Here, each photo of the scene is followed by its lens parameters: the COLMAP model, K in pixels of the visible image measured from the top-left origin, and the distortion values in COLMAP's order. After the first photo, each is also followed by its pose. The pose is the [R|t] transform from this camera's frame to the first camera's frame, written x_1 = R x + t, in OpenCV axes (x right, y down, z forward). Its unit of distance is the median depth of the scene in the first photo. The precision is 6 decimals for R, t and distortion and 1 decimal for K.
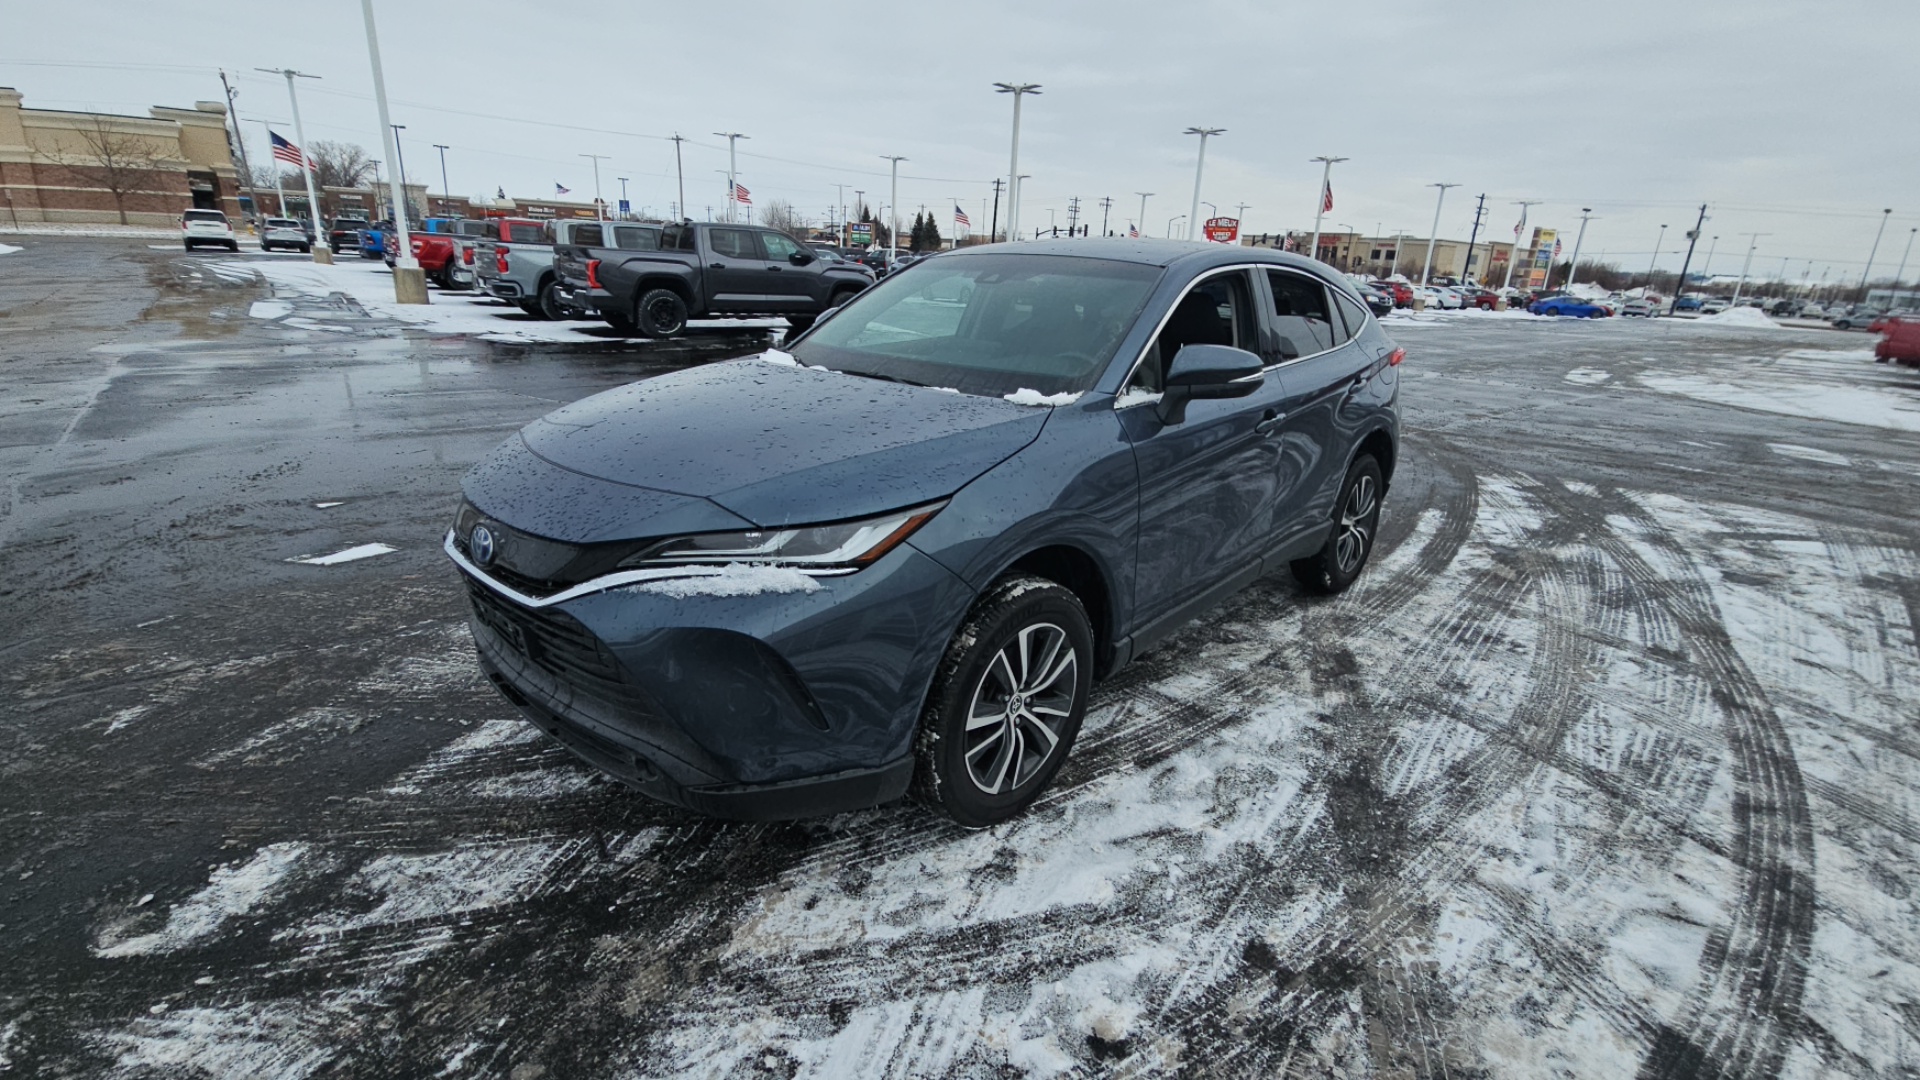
lens RADIAL K [[854.0, 0, 978.9], [0, 854.0, 537.6], [0, 0, 1]] dist [0.006180, -0.004292]
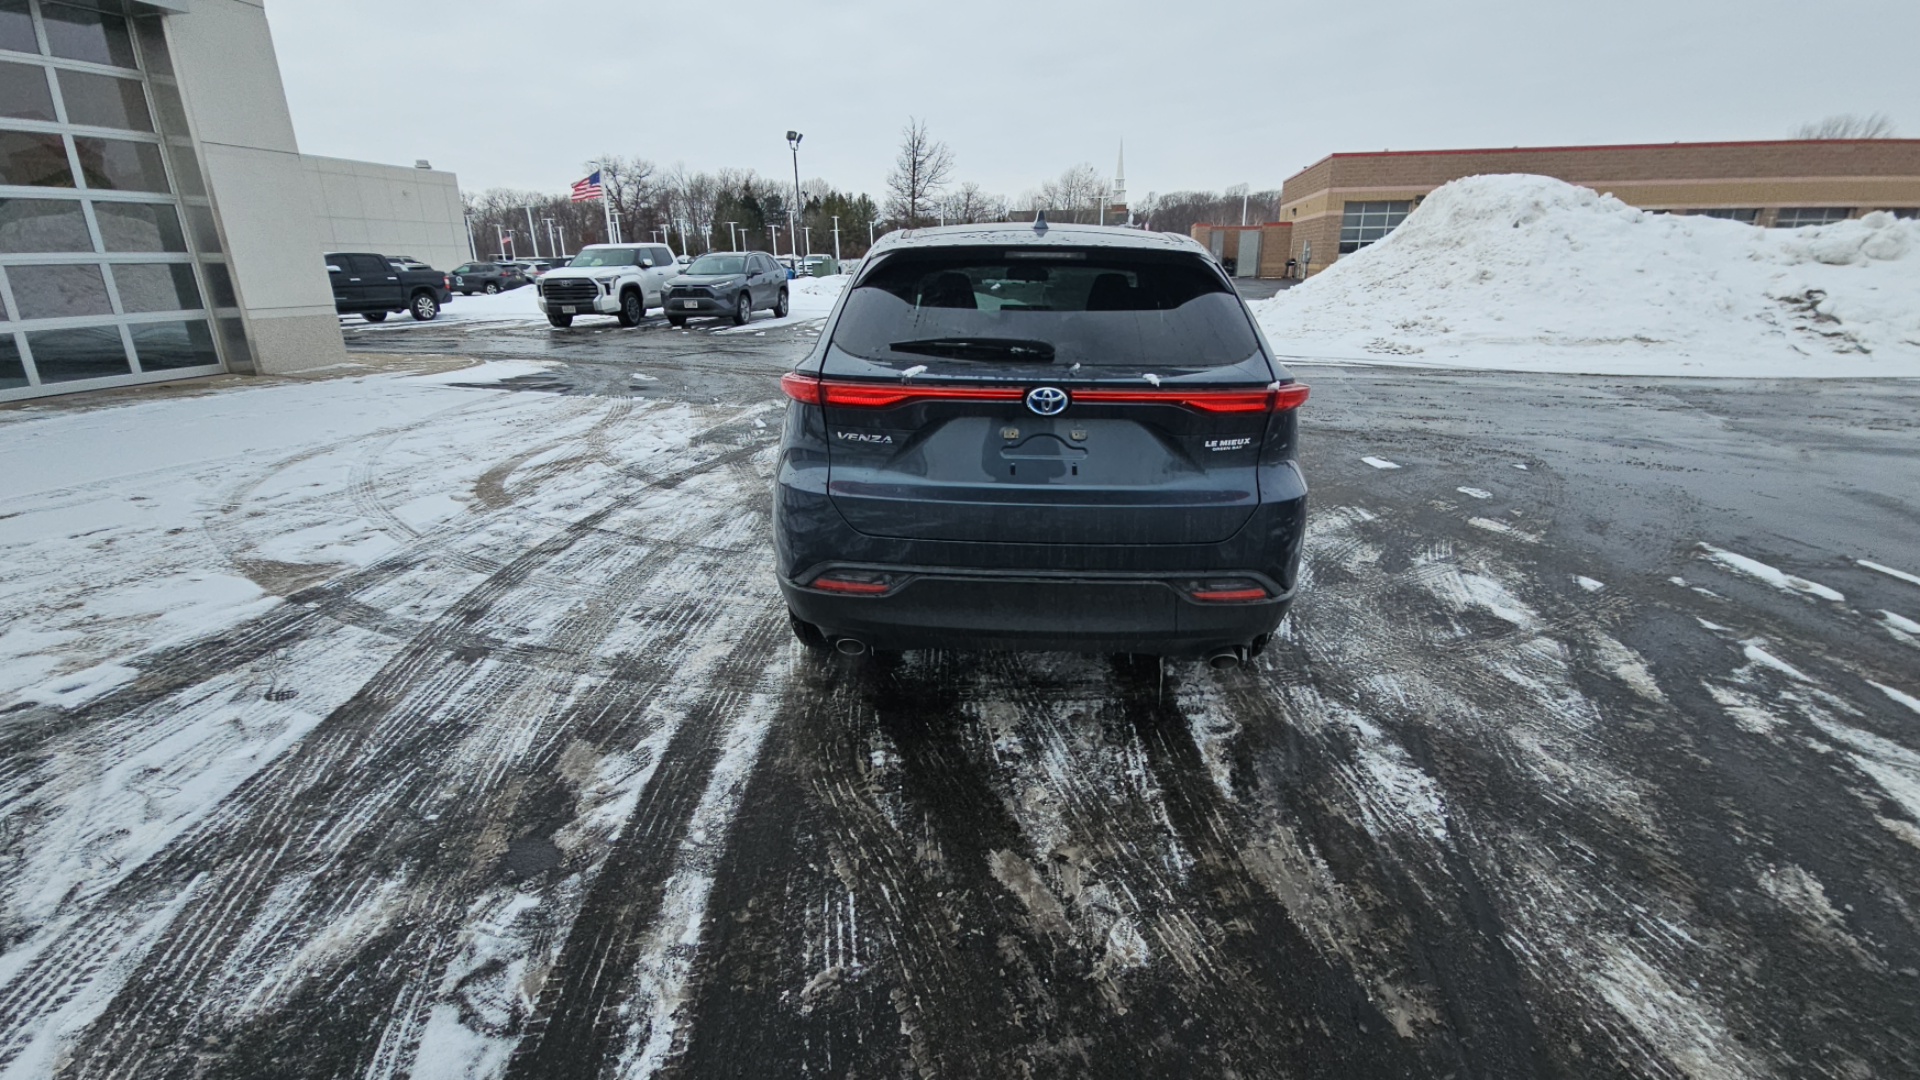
lens RADIAL K [[854.0, 0, 980.9], [0, 854.0, 541.3], [0, 0, 1]] dist [0.006180, -0.004292]
pose [[-0.767732, 0.158113, -0.620958, 1.127888], [-0.232152, 0.834605, 0.499539, -0.650703], [0.597238, 0.527668, -0.604047, 2.180003]]
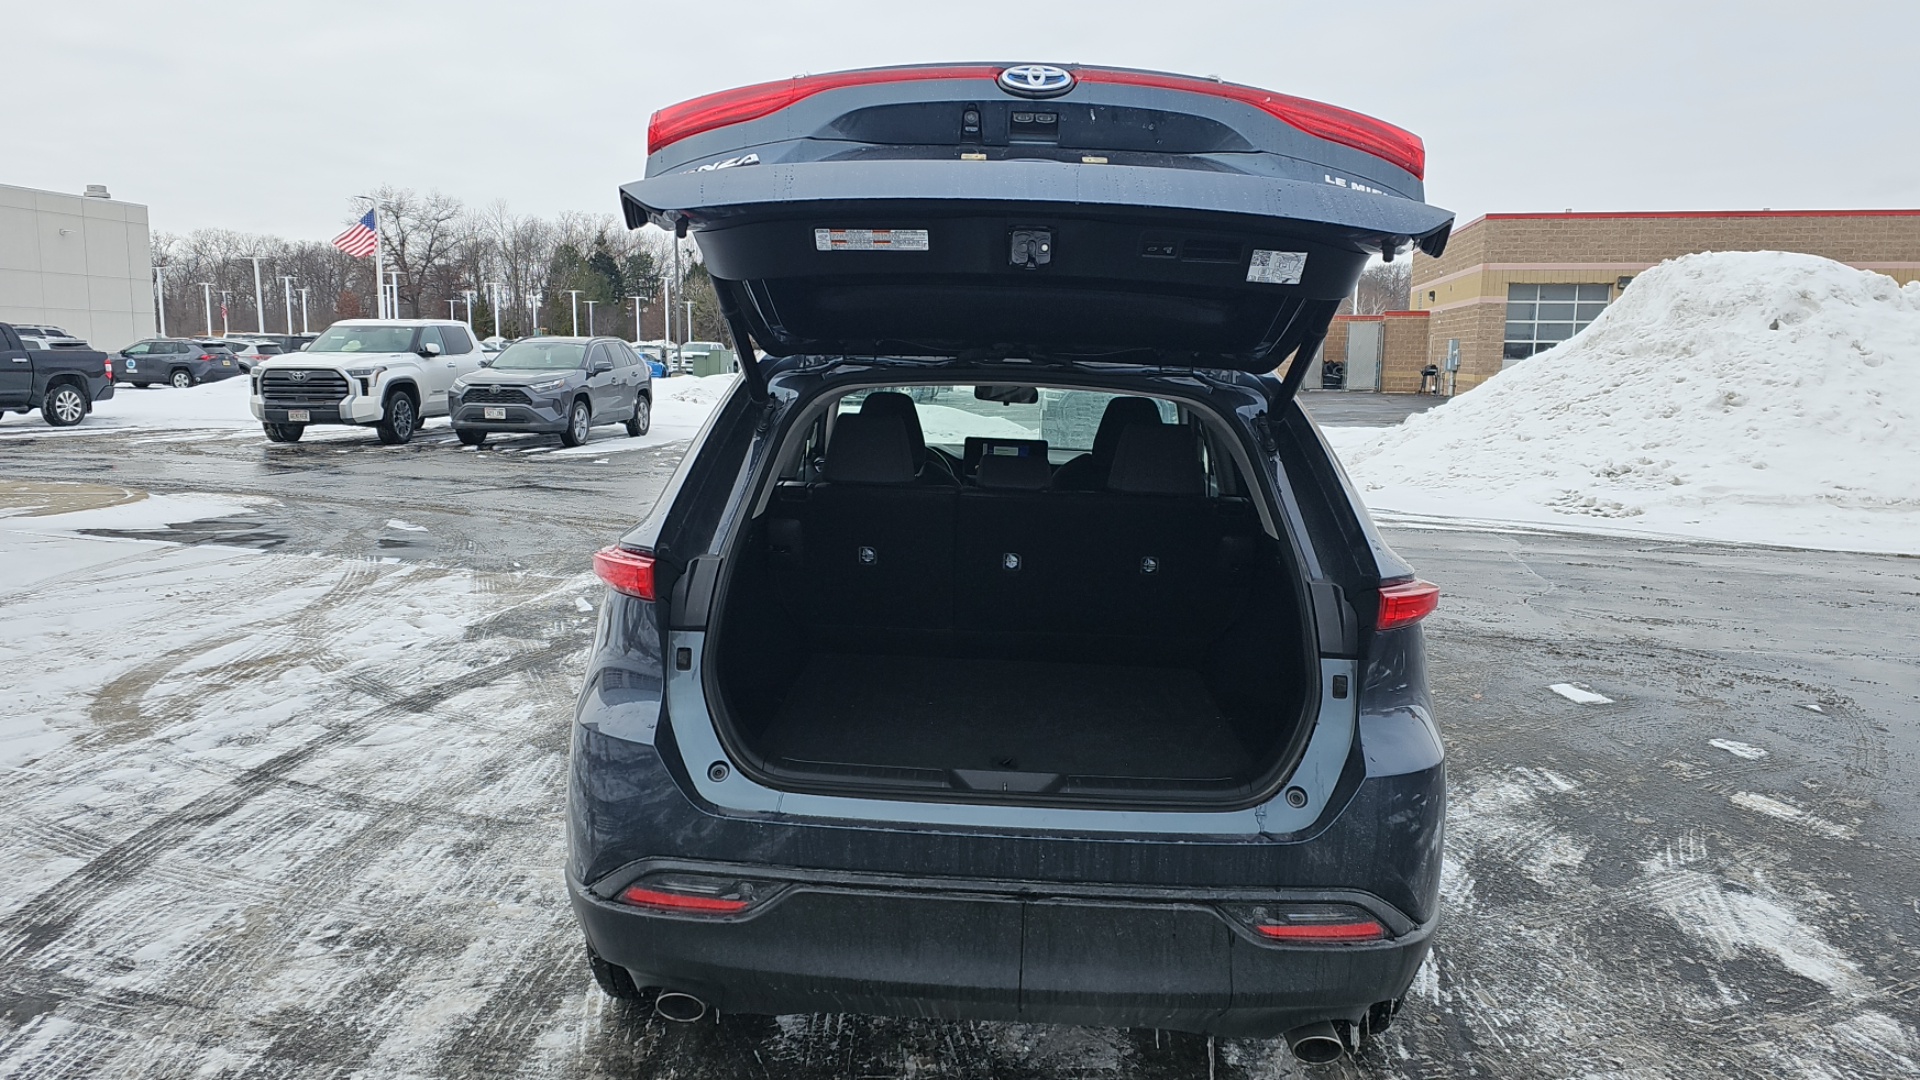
lens RADIAL K [[1366.7, 0, 962.7], [0, 1366.7, 527.3], [0, 0, 1]] dist [0.067021, -0.041652]
pose [[-0.762802, 0.018490, -0.646367, 1.104719], [-0.256023, 0.909267, 0.328154, -0.668847], [0.593788, 0.415801, -0.688857, 2.179593]]
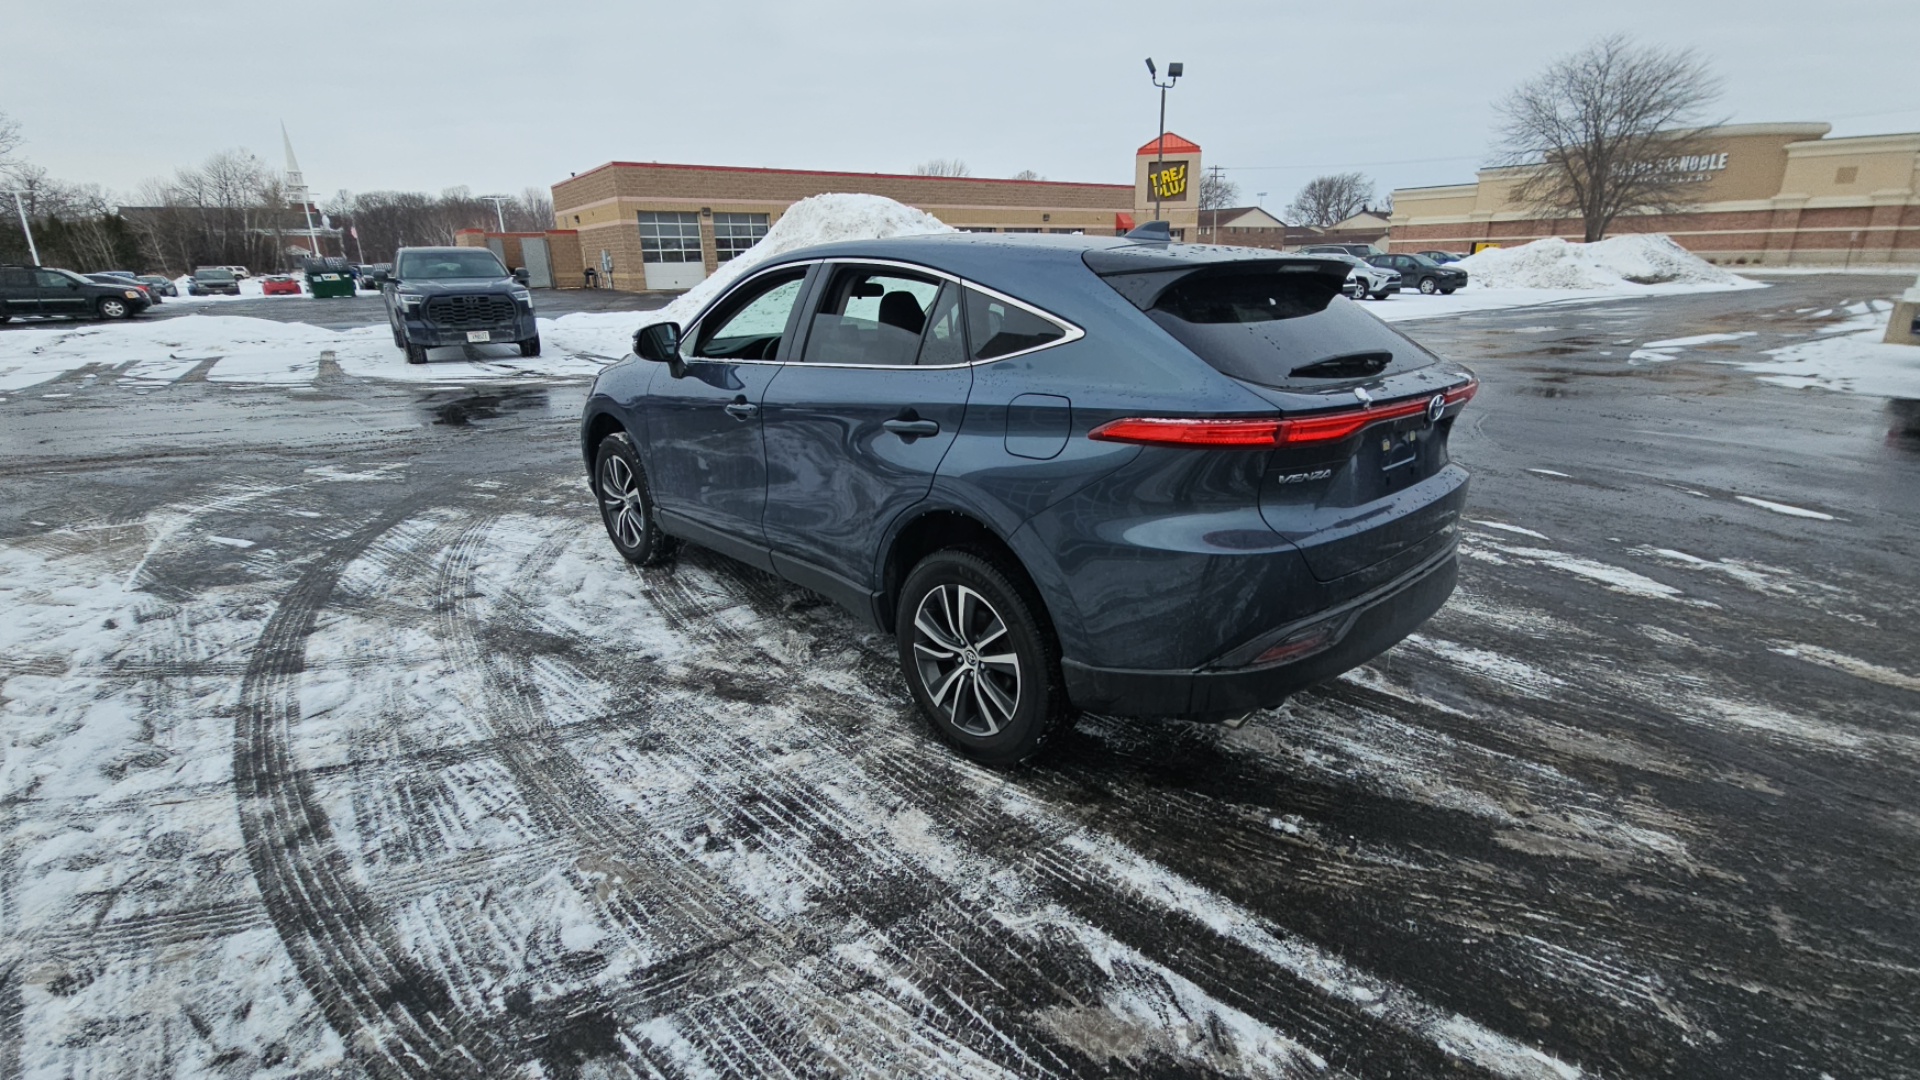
lens RADIAL K [[854.0, 0, 980.2], [0, 854.0, 539.7], [0, 0, 1]] dist [0.006180, -0.004292]
pose [[-0.080891, 0.264316, -0.961038, 1.409988], [-0.304521, 0.911541, 0.276334, -0.377832], [0.949065, 0.315009, 0.006754, 1.353003]]
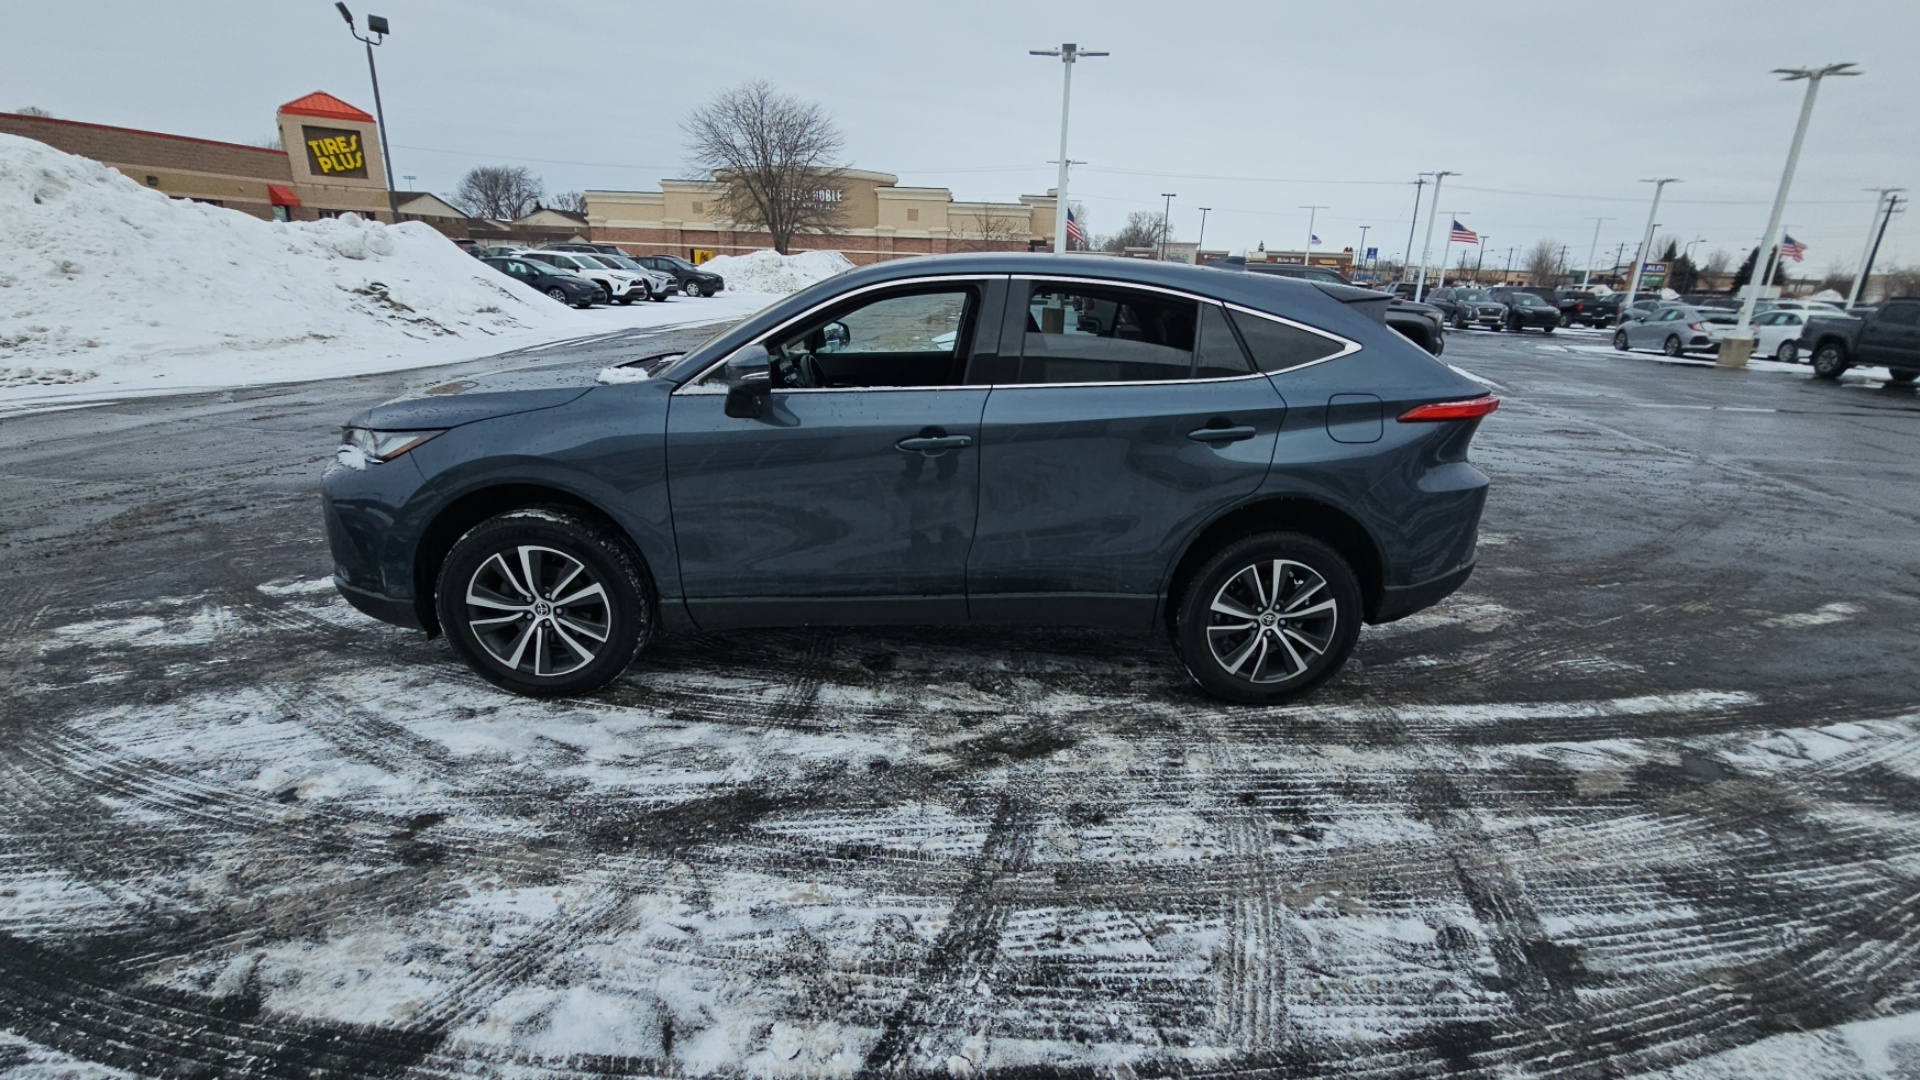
lens RADIAL K [[854.0, 0, 980.5], [0, 854.0, 536.7], [0, 0, 1]] dist [0.006180, -0.004292]
pose [[0.702825, 0.189851, -0.685561, 1.050385], [-0.224749, 0.973627, 0.039216, -0.083691], [0.674926, 0.126517, 0.726958, 0.380729]]
